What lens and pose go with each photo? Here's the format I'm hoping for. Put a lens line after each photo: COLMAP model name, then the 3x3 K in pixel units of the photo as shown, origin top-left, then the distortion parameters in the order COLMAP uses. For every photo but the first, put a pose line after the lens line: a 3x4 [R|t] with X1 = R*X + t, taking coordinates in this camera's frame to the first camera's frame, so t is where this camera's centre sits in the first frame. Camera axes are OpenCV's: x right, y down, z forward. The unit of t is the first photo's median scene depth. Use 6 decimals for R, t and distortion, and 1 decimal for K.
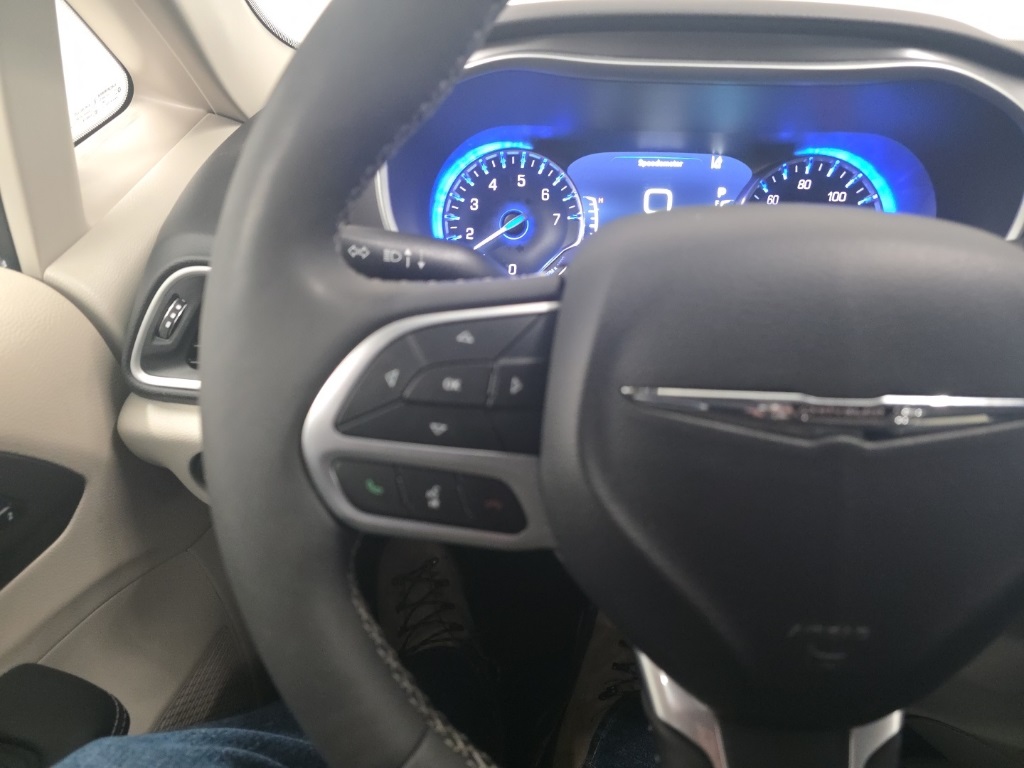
lens RADIAL K [[670.9, 0, 514.5], [0, 670.9, 379.9], [0, 0, 1]] dist [0.061972, -0.061156]
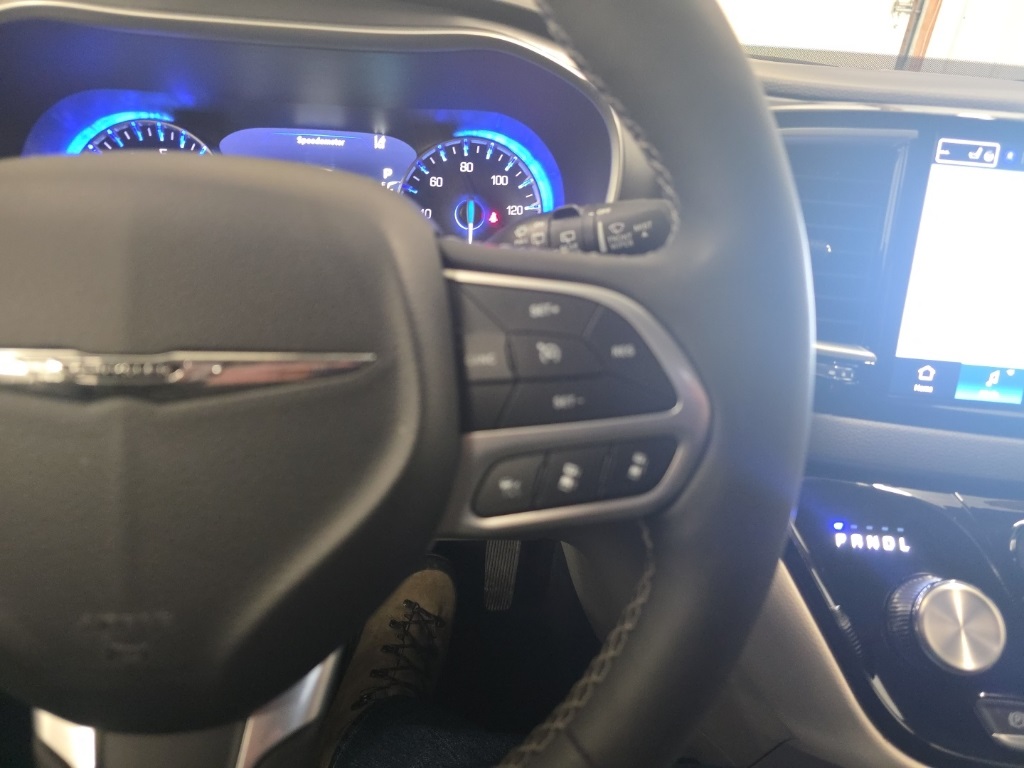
lens RADIAL K [[675.1, 0, 510.1], [0, 675.1, 378.7], [0, 0, 1]] dist [0.063124, -0.059469]
pose [[0.992204, -0.021397, 0.122770, 0.361905], [0.022935, 0.999675, -0.011131, 0.032116], [-0.122492, 0.013860, 0.992373, 0.017006]]
